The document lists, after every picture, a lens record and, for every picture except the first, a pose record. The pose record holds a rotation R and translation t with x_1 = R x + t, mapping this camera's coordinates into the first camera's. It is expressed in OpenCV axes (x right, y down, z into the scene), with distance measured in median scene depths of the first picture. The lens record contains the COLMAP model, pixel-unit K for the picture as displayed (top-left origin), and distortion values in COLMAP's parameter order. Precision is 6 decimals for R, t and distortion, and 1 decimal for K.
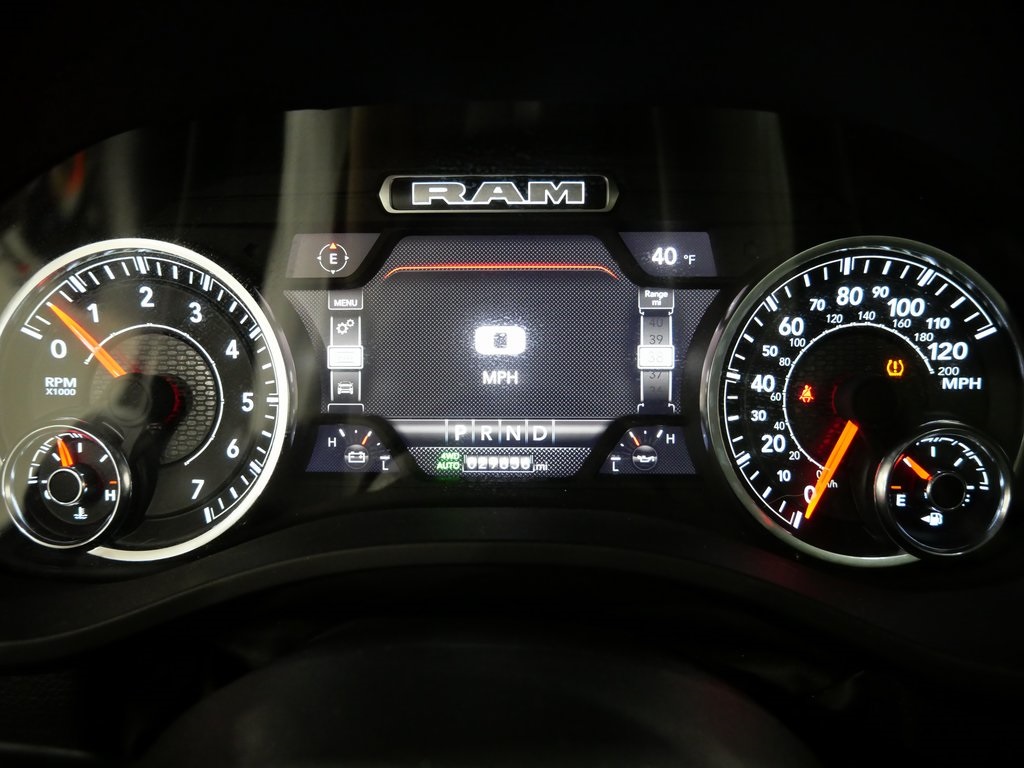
lens RADIAL K [[725.4, 0, 509.1], [0, 725.4, 385.1], [0, 0, 1]] dist [-0.042450, 0.002593]
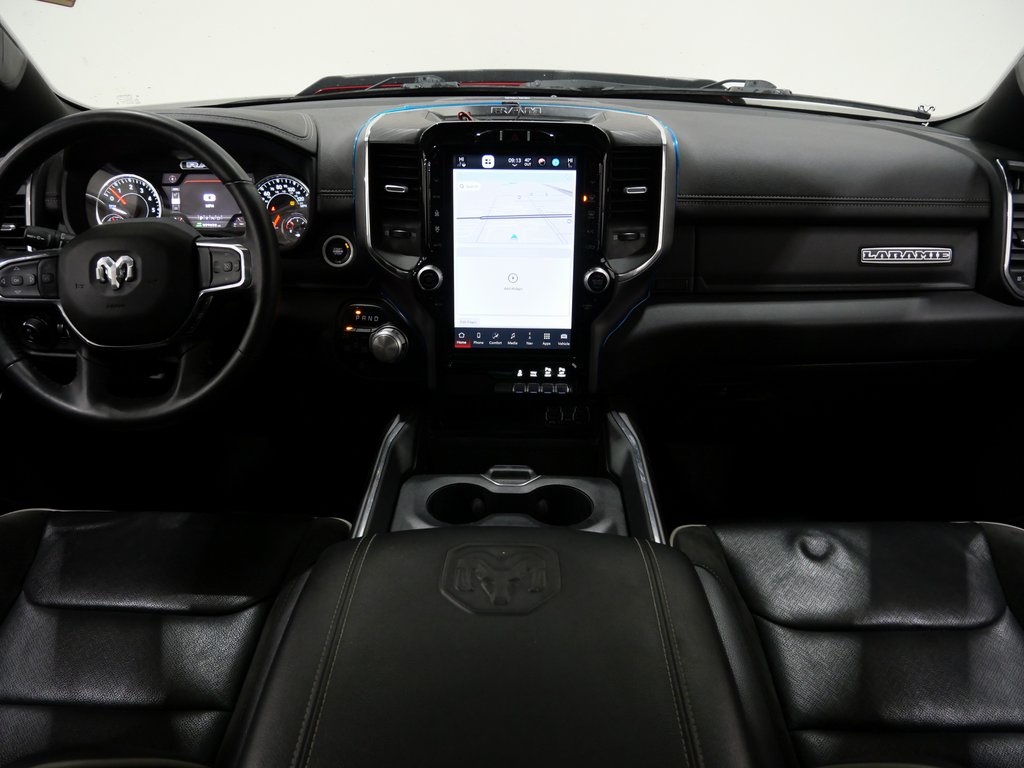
lens RADIAL K [[725.4, 0, 512.4], [0, 725.4, 386.8], [0, 0, 1]] dist [-0.042450, 0.002593]
pose [[0.999778, 0.006829, 0.019914, 1.883877], [-0.008503, 0.996323, 0.085250, 0.751113], [-0.019259, -0.085401, 0.996161, -3.773446]]
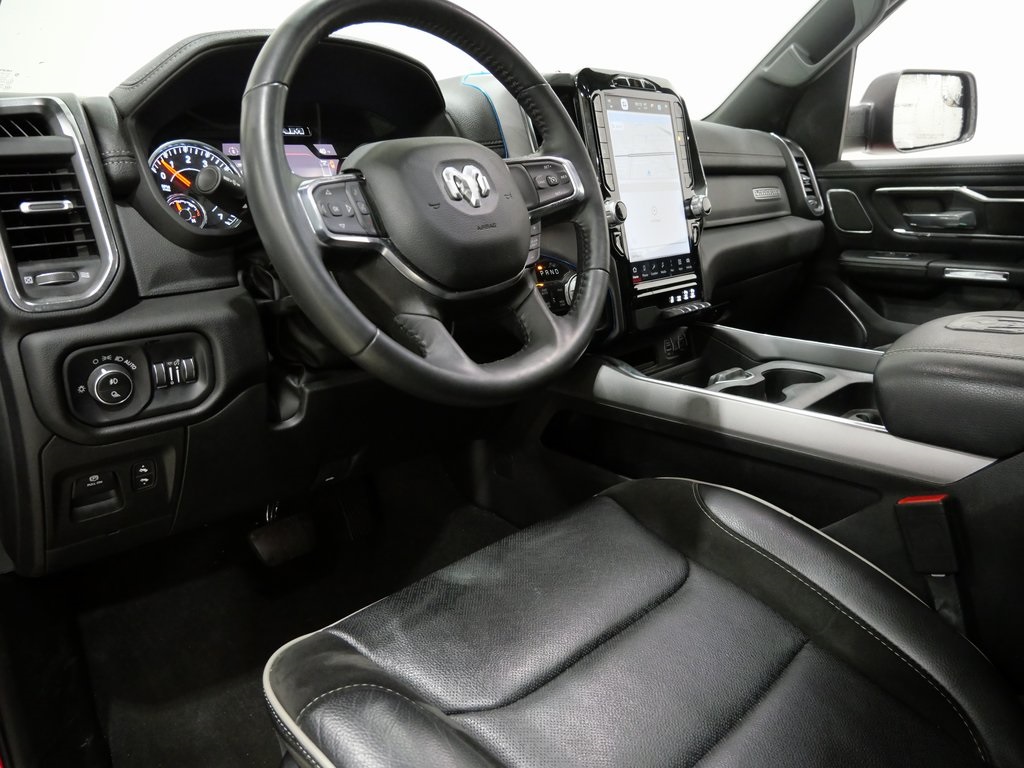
lens RADIAL K [[725.4, 0, 508.4], [0, 725.4, 380.8], [0, 0, 1]] dist [-0.042450, 0.002593]
pose [[0.680544, -0.206780, 0.702923, -1.958489], [0.302426, 0.953092, -0.012425, 1.263864], [-0.667381, 0.221038, 0.711157, -1.950717]]
